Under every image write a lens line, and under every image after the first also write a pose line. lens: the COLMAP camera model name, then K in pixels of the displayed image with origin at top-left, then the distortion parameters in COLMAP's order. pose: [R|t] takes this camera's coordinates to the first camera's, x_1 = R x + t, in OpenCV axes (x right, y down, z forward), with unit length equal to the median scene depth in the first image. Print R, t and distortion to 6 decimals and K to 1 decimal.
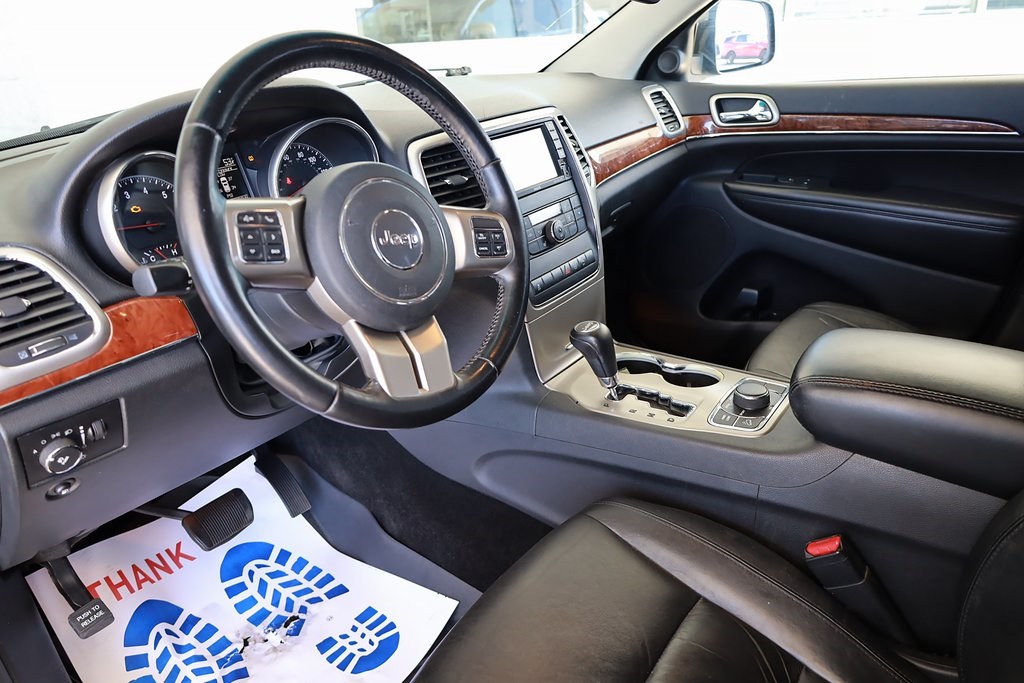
lens RADIAL K [[702.6, 0, 527.2], [0, 702.6, 340.9], [0, 0, 1]] dist [-0.006580, -0.002691]
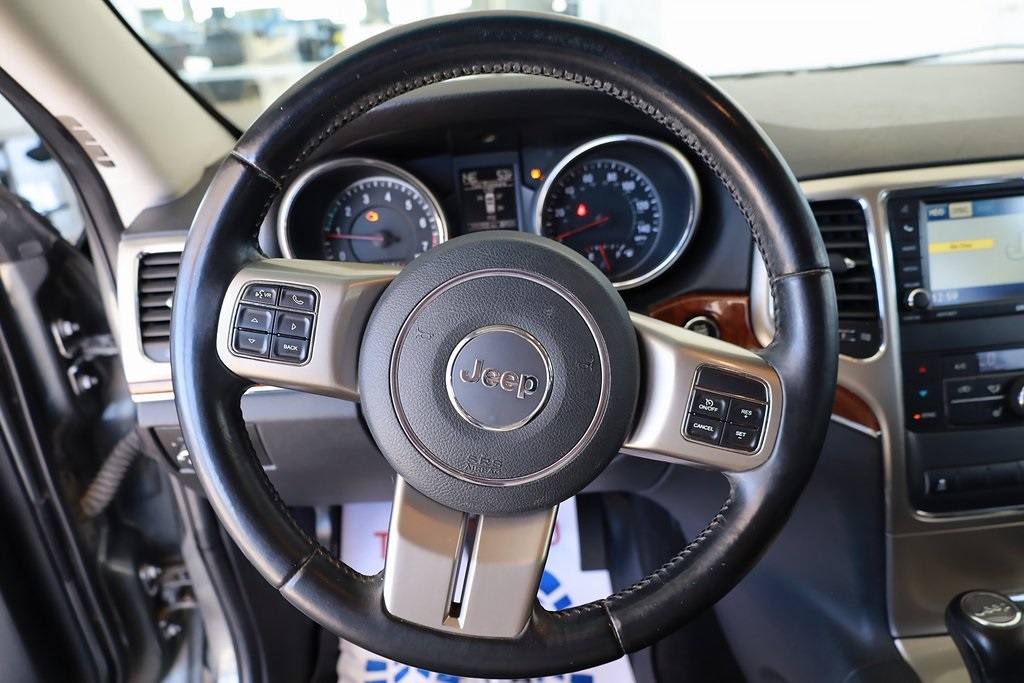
lens RADIAL K [[702.6, 0, 509.4], [0, 702.6, 330.4], [0, 0, 1]] dist [-0.006580, -0.002691]
pose [[0.630857, 0.327944, -0.703187, 0.126054], [-0.292162, 0.939985, 0.176268, -0.162143], [0.718791, 0.094244, 0.688809, 0.337769]]
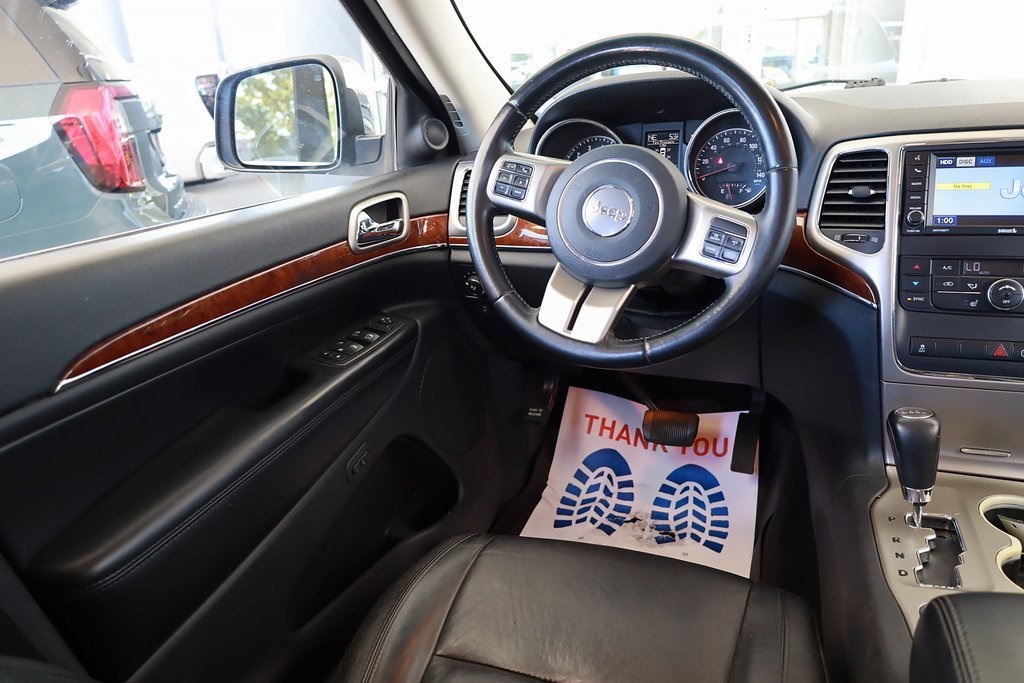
lens RADIAL K [[702.6, 0, 514.9], [0, 702.6, 342.6], [0, 0, 1]] dist [-0.006580, -0.002691]
pose [[0.239131, 0.374194, -0.895988, 0.526171], [-0.345639, 0.895122, 0.281584, -0.126852], [0.907386, 0.242353, 0.343387, 0.284118]]
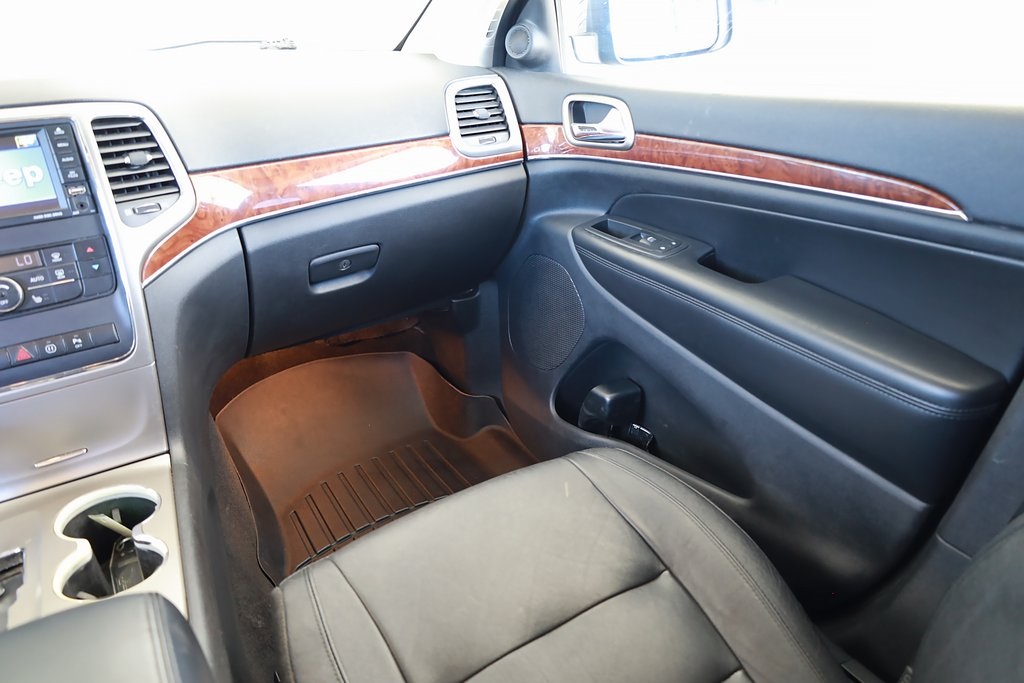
lens RADIAL K [[702.6, 0, 510.0], [0, 702.6, 342.5], [0, 0, 1]] dist [-0.006580, -0.002691]
pose [[0.925920, 0.175269, -0.334593, 0.641472], [-0.165114, 0.984520, 0.058796, -0.207292], [0.339719, 0.000806, 0.940527, 0.496781]]
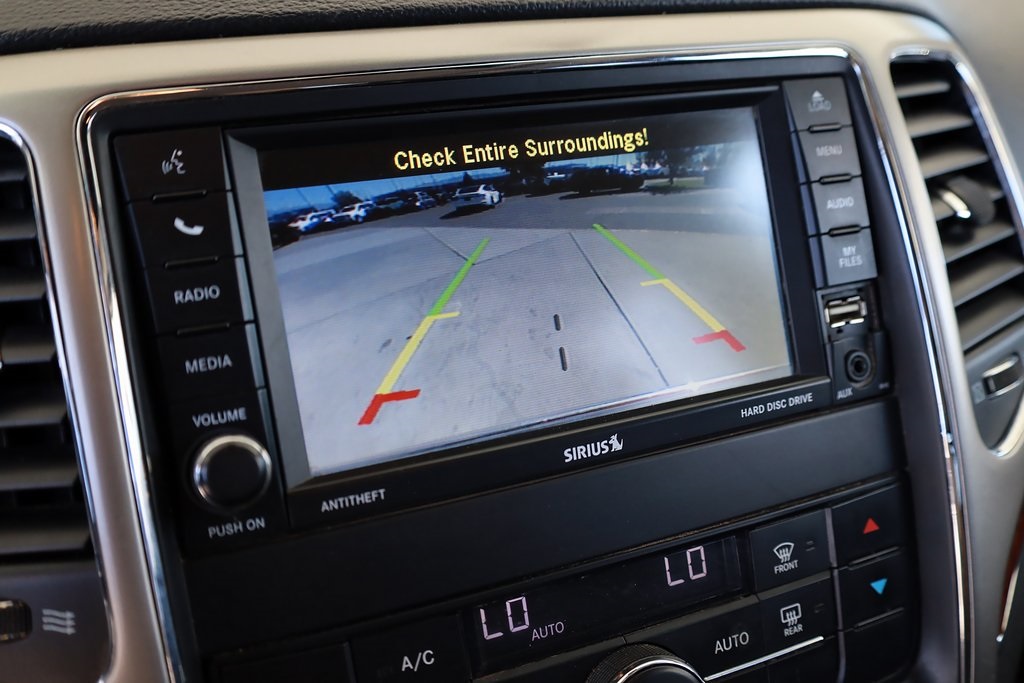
lens RADIAL K [[1041.9, 0, 522.3], [0, 1041.9, 342.5], [0, 0, 1]] dist [-0.030097, 0.000000]
pose [[0.858530, 0.230560, -0.458005, 0.098047], [-0.246119, 0.968880, 0.026385, -0.219931], [0.449836, 0.090072, 0.888558, 0.687291]]
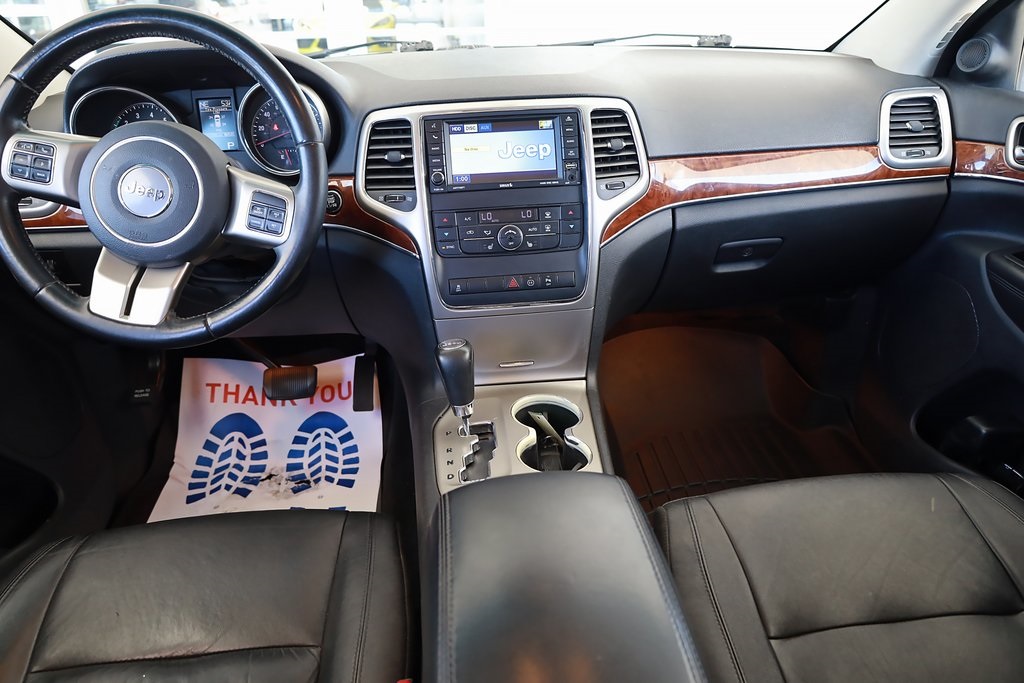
lens RADIAL K [[702.6, 0, 512.7], [0, 702.6, 342.4], [0, 0, 1]] dist [-0.006580, -0.002691]
pose [[0.655724, 0.373480, -0.656155, 0.614051], [-0.320821, 0.924547, 0.205637, -0.196839], [0.683448, 0.075667, 0.726067, 0.332715]]
